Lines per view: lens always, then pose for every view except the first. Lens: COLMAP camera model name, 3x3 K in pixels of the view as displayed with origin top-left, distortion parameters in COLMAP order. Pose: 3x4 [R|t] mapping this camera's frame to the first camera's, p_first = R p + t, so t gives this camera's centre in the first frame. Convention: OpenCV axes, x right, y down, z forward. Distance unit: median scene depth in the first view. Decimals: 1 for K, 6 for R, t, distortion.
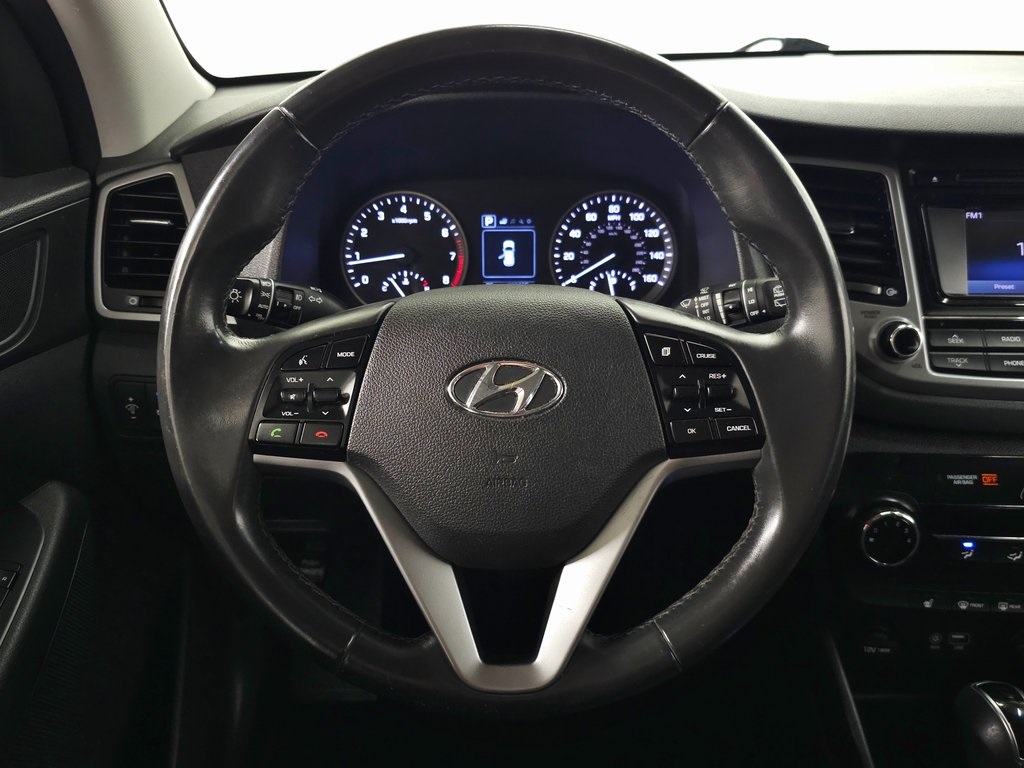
lens RADIAL K [[790.0, 0, 500.5], [0, 790.0, 379.7], [0, 0, 1]] dist [0.022373, -0.033200]
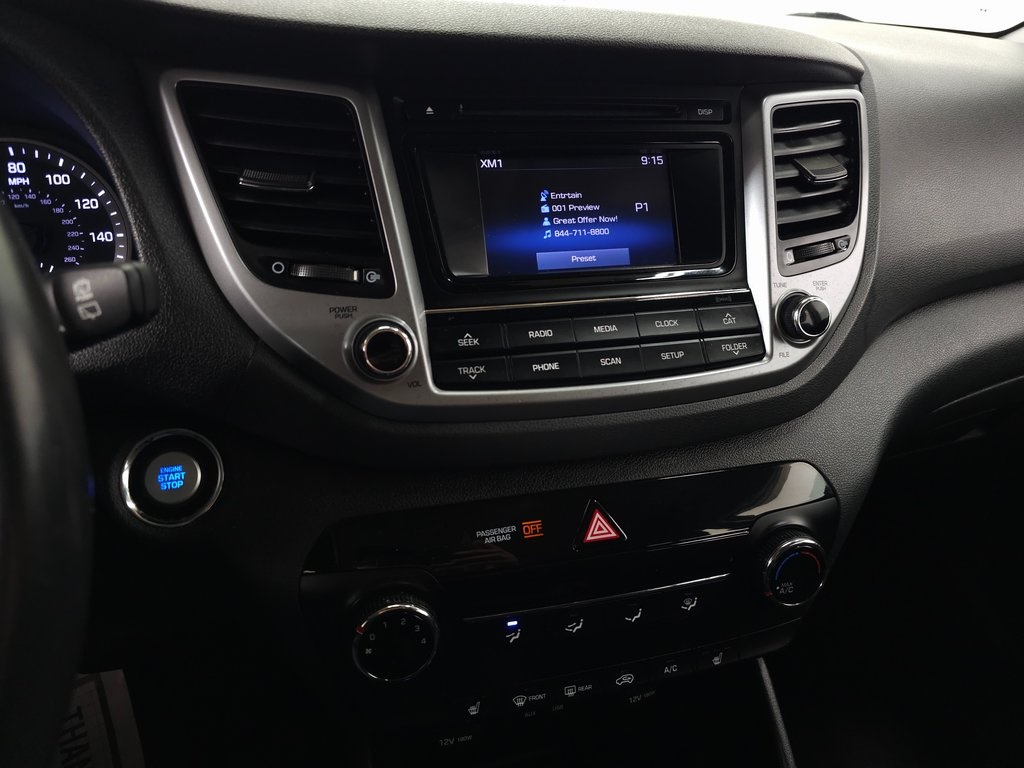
lens RADIAL K [[693.8, 0, 515.6], [0, 693.8, 370.1], [0, 0, 1]] dist [0.031856, -0.032346]
pose [[0.949828, -0.096418, 0.297541, 0.426502], [0.088822, 0.995284, 0.038980, -0.044071], [-0.299896, -0.010596, 0.953913, 0.400708]]
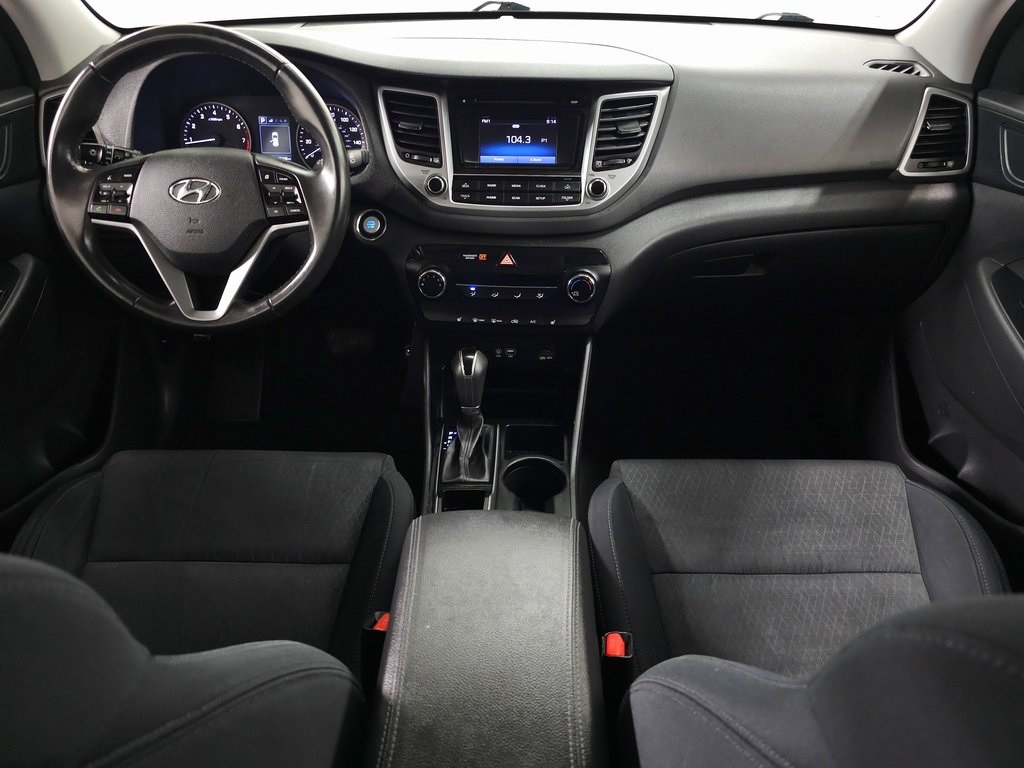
lens RADIAL K [[693.8, 0, 509.0], [0, 693.8, 393.2], [0, 0, 1]] dist [0.031856, -0.032346]
pose [[0.999850, 0.016997, -0.003430, 0.694305], [-0.016251, 0.987548, 0.156476, 0.191541], [0.006046, -0.156397, 0.987676, -0.823730]]
